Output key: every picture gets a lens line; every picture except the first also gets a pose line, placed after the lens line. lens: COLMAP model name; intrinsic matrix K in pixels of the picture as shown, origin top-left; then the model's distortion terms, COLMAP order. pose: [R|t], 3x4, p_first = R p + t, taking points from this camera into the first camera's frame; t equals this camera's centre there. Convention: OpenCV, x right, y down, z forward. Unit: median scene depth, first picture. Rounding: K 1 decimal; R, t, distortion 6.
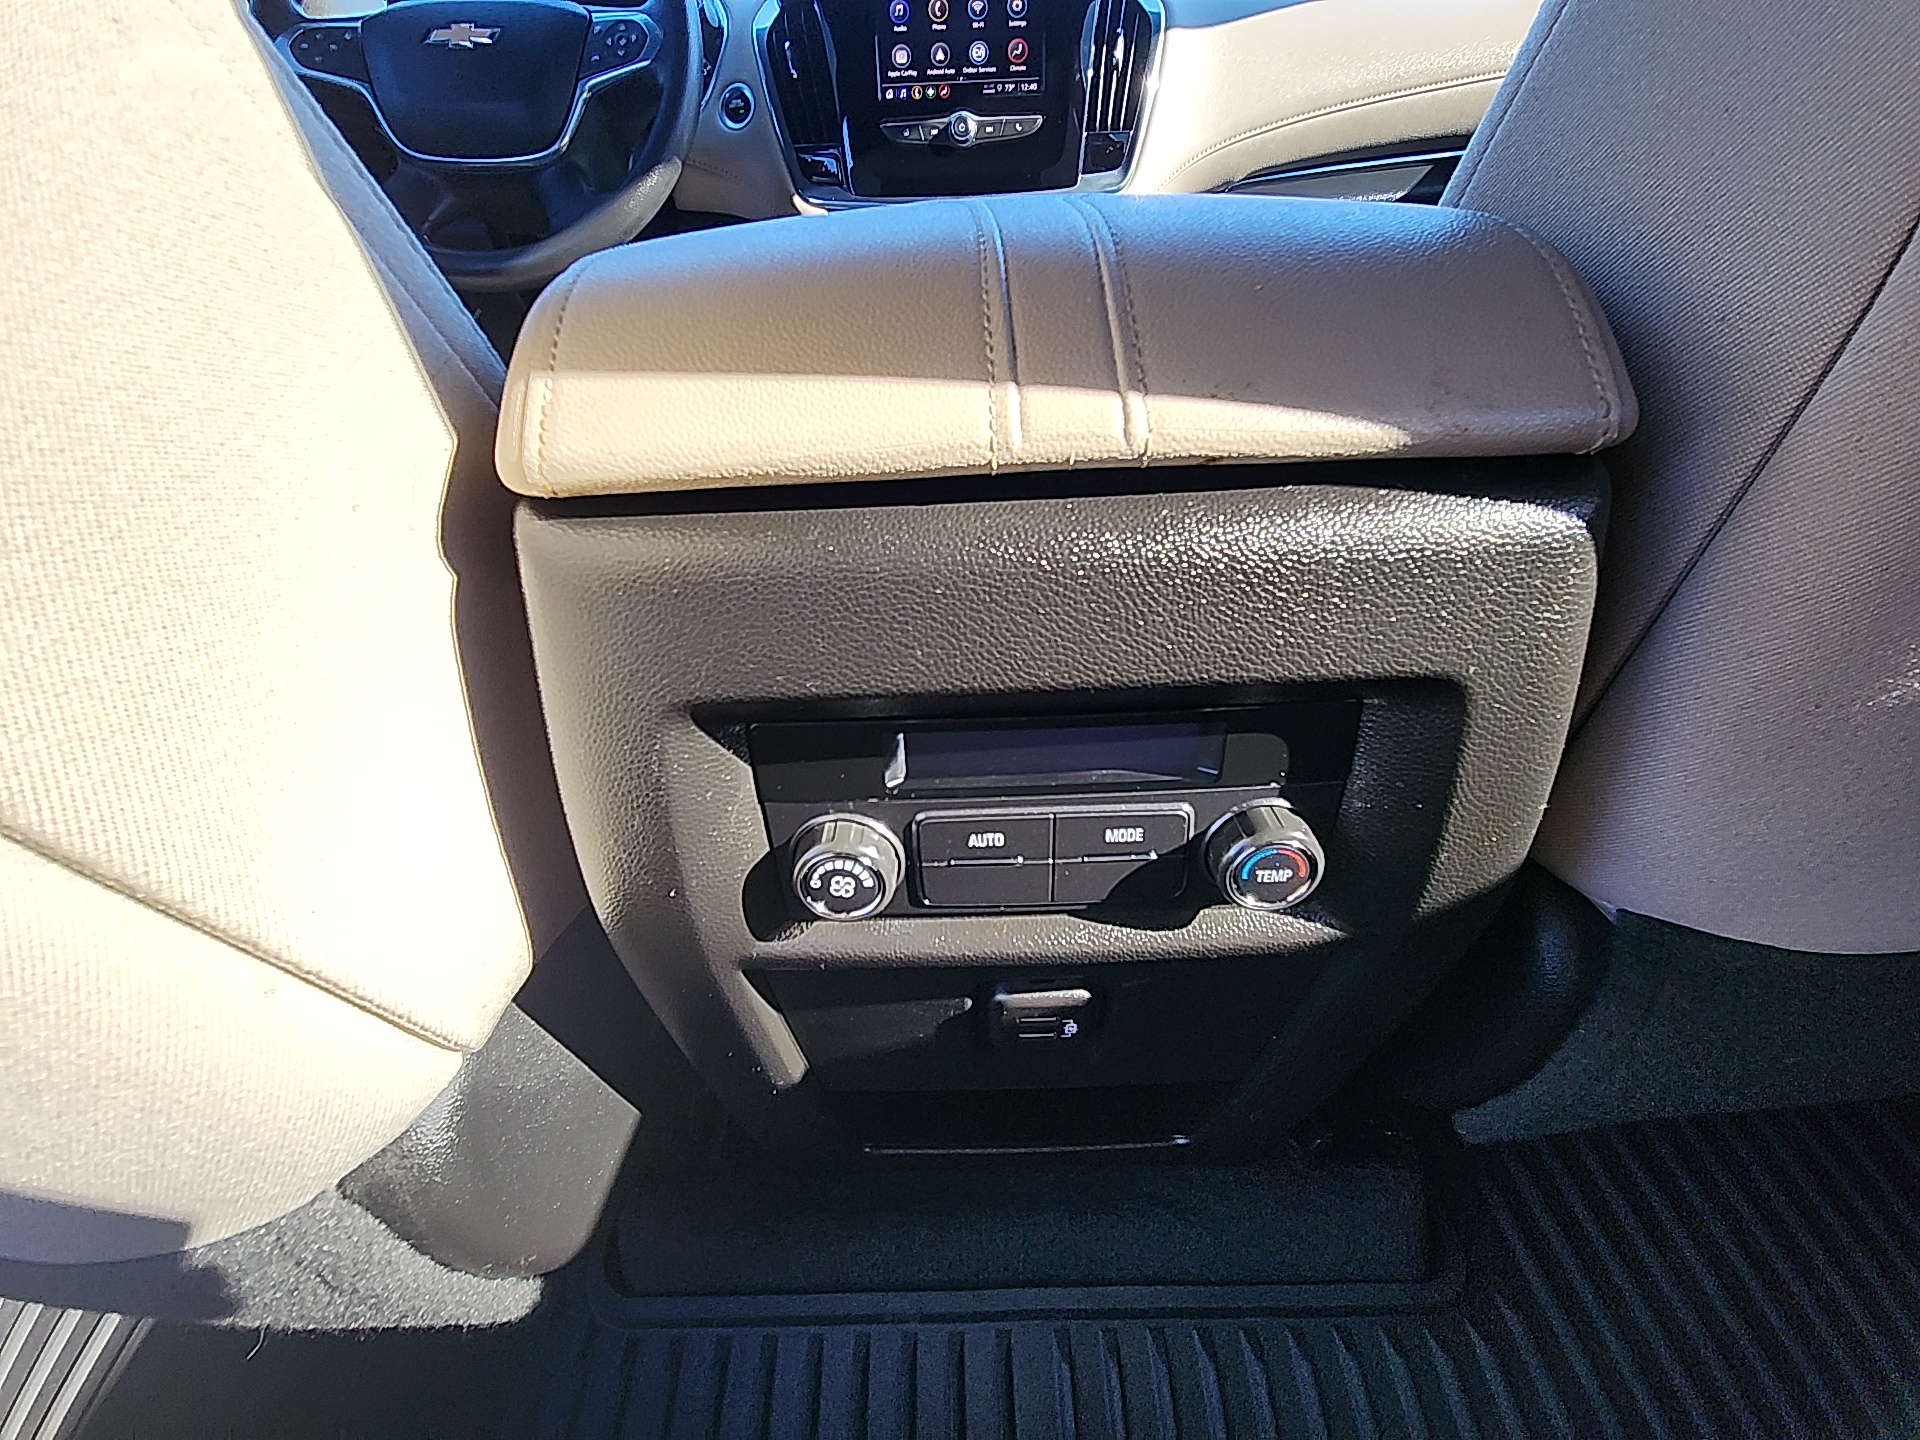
lens RADIAL K [[779.1, 0, 950.5], [0, 779.1, 701.4], [0, 0, 1]] dist [0.016065, -0.010429]
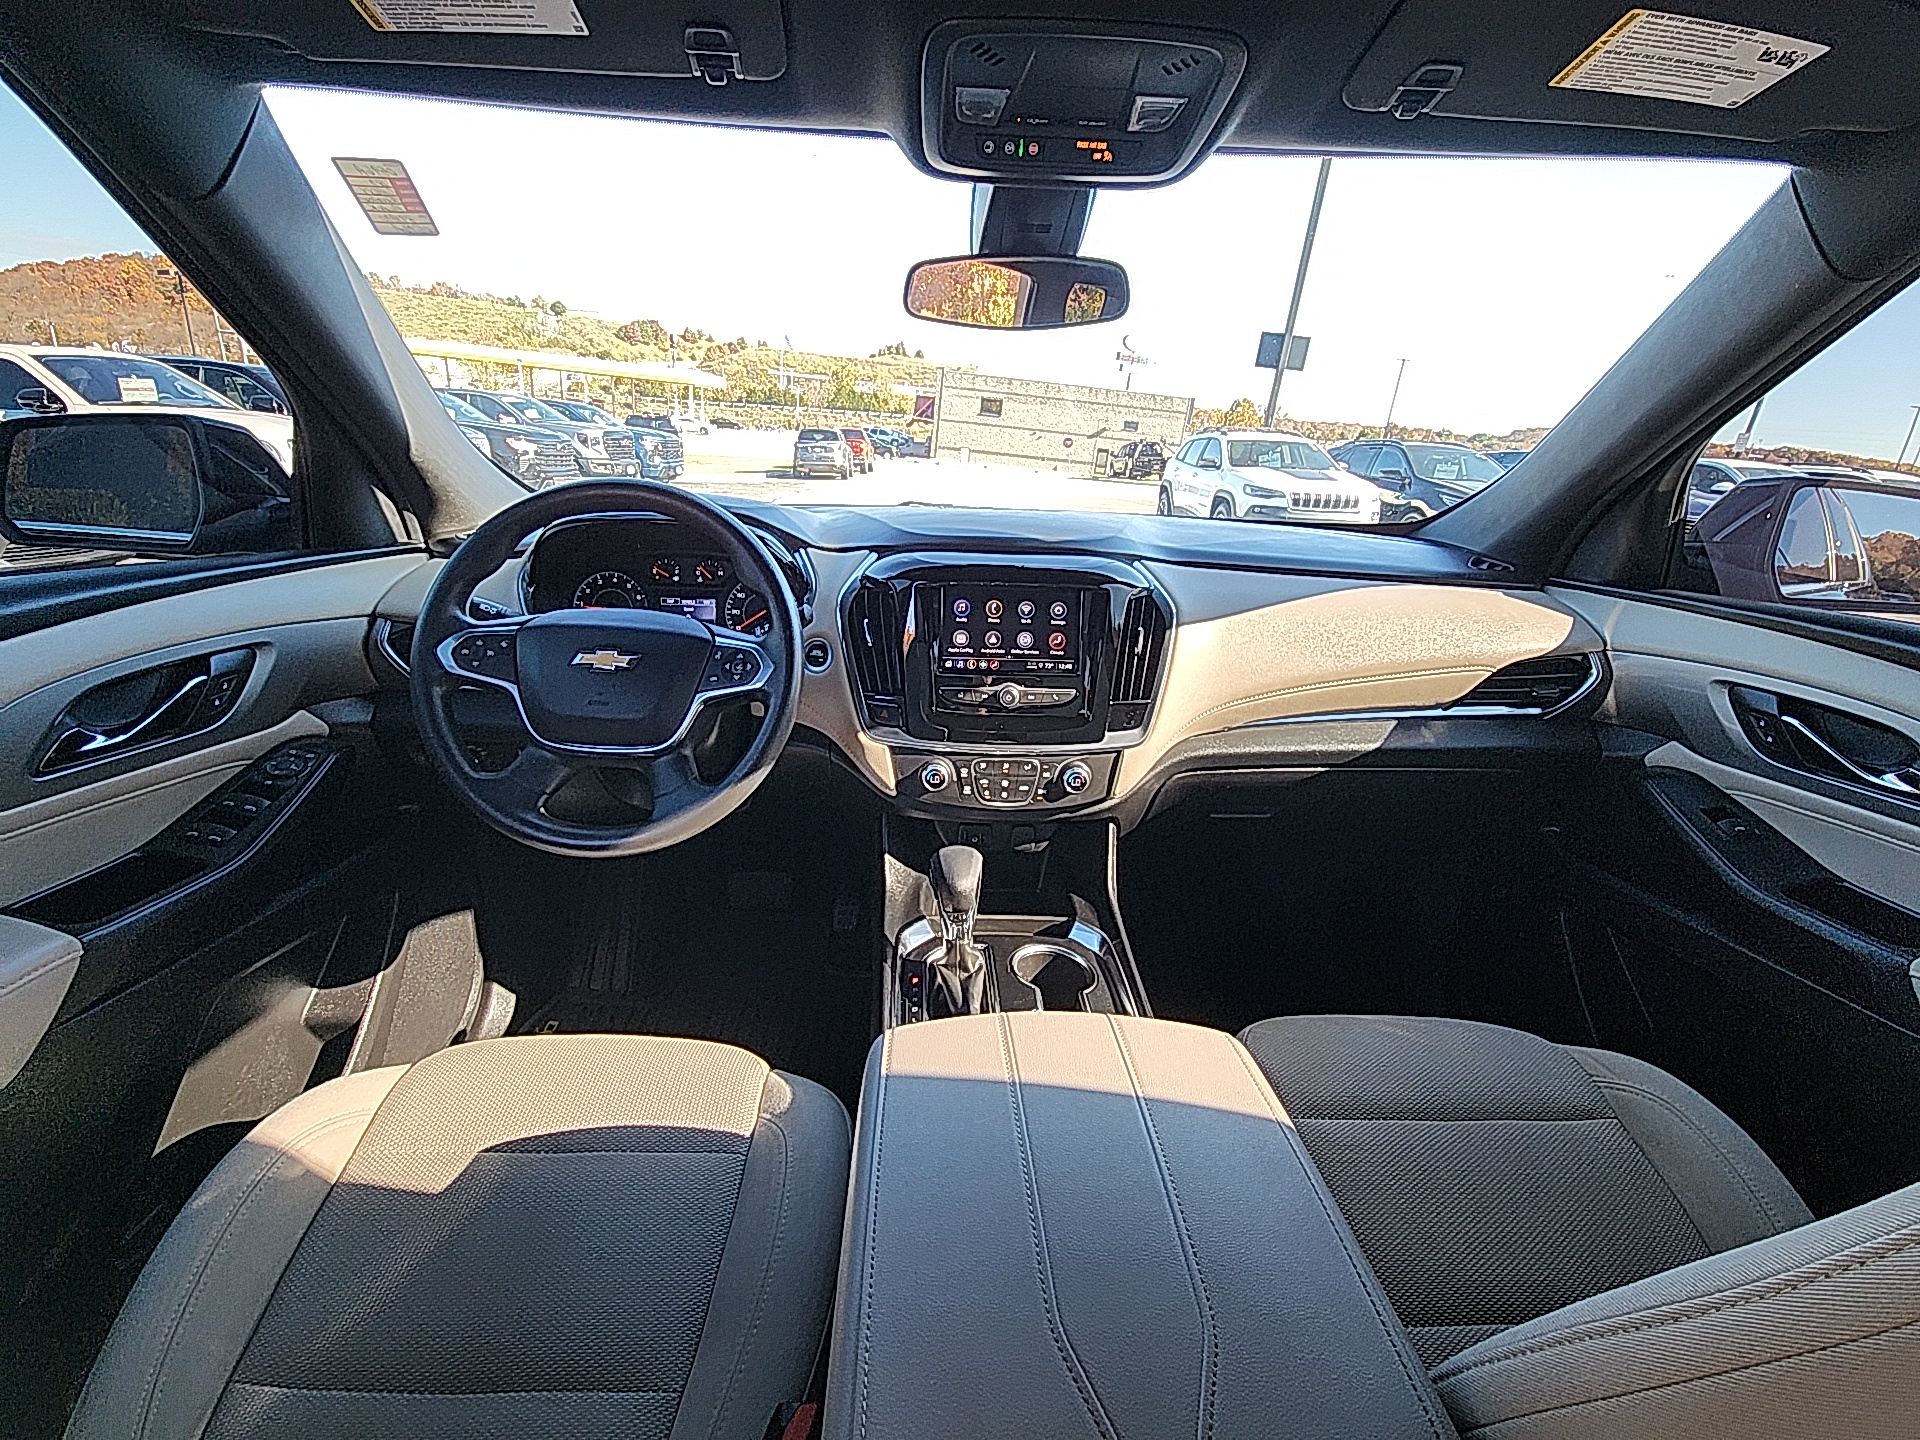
lens RADIAL K [[779.1, 0, 950.5], [0, 779.1, 701.4], [0, 0, 1]] dist [0.016065, -0.010429]
pose [[0.997121, 0.067183, 0.035162, -0.113345], [-0.057775, 0.973440, -0.221531, -0.460097], [-0.049112, 0.218862, 0.974519, -0.140937]]
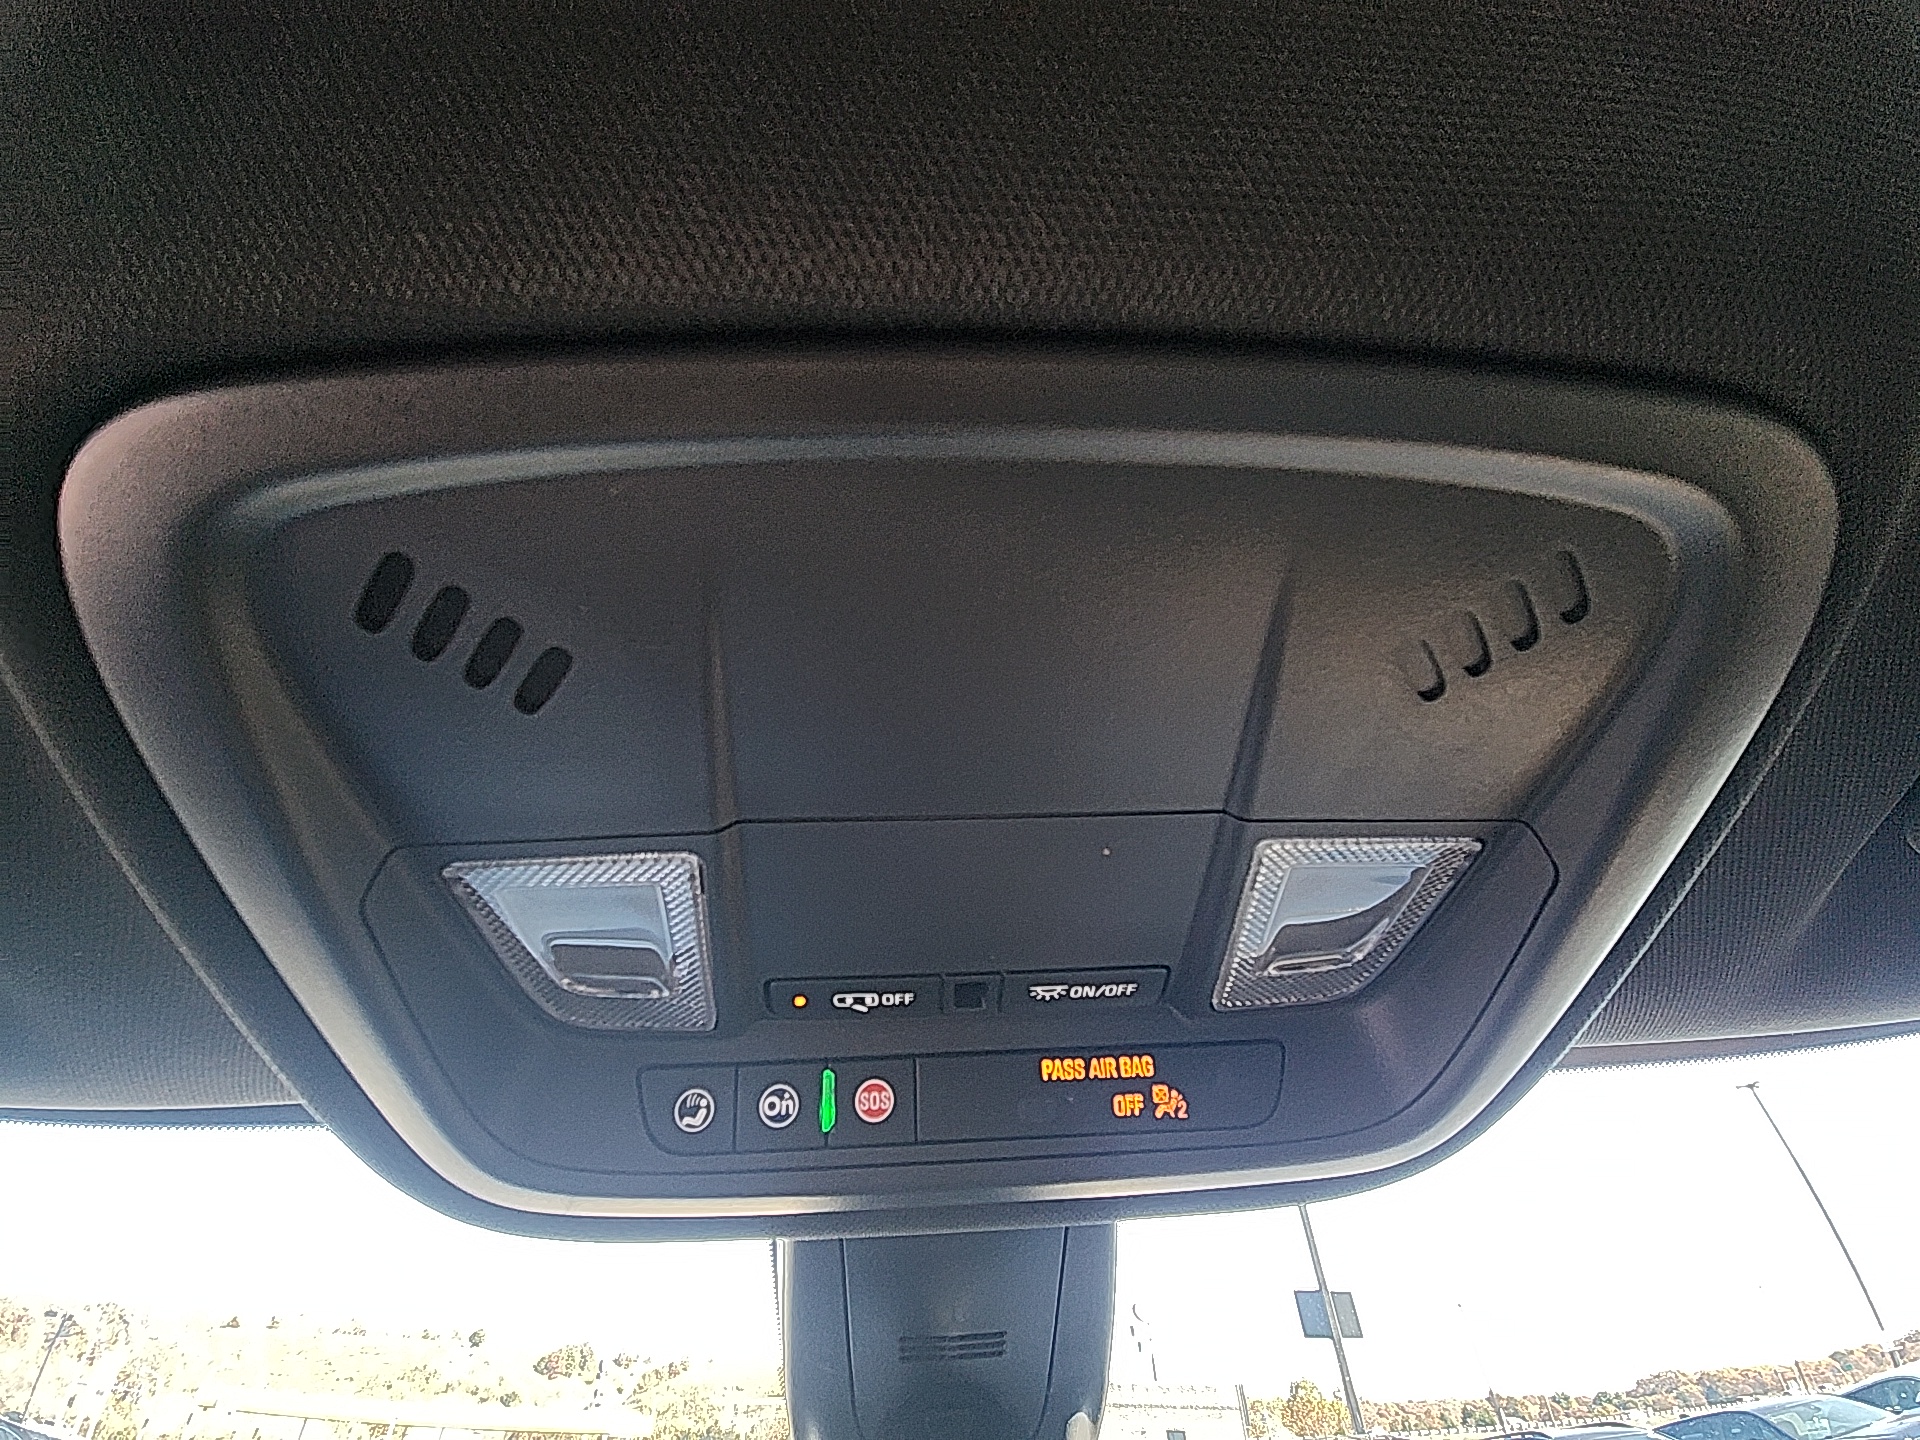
lens RADIAL K [[779.0, 0, 951.1], [0, 779.0, 701.0], [0, 0, 1]] dist [0.012175, -0.006097]
pose [[0.999782, 0.006603, 0.019815, -0.019857], [0.017695, 0.236286, -0.971522, -1.040425], [-0.011097, 0.971661, 0.236117, 0.381672]]
